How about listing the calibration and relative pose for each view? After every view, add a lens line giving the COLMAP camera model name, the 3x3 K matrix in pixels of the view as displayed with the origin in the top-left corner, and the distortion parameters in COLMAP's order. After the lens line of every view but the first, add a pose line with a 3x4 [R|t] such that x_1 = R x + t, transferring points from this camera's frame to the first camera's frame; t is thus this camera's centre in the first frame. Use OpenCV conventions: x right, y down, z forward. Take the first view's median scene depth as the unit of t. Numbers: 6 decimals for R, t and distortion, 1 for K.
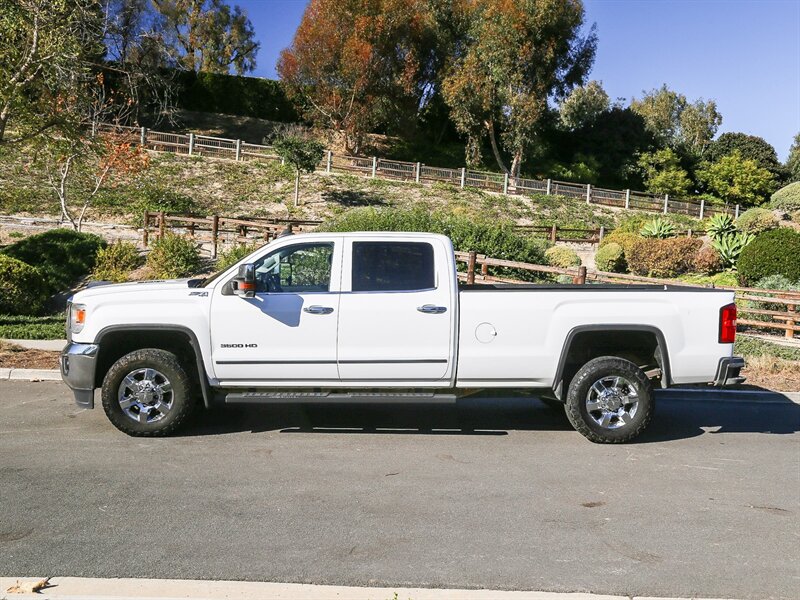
lens RADIAL K [[599.5, 0, 383.1], [0, 599.5, 300.4], [0, 0, 1]] dist [-0.002662, 0.002482]
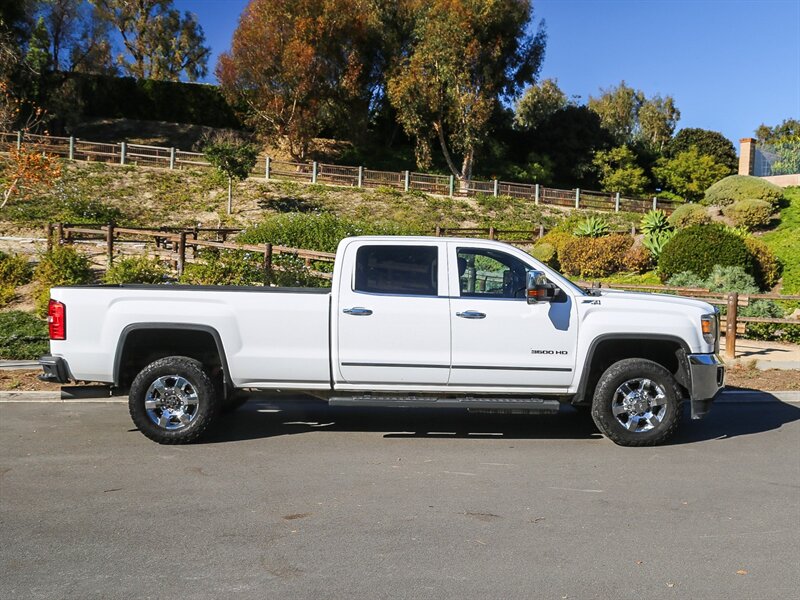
lens RADIAL K [[608.1, 0, 415.7], [0, 608.1, 312.6], [0, 0, 1]] dist [-0.004016, 0.002772]
pose [[0.999540, -0.028233, 0.011051, 0.123183], [0.028168, 0.999585, 0.005974, 0.003851], [-0.011215, -0.005660, 0.999921, 0.007925]]
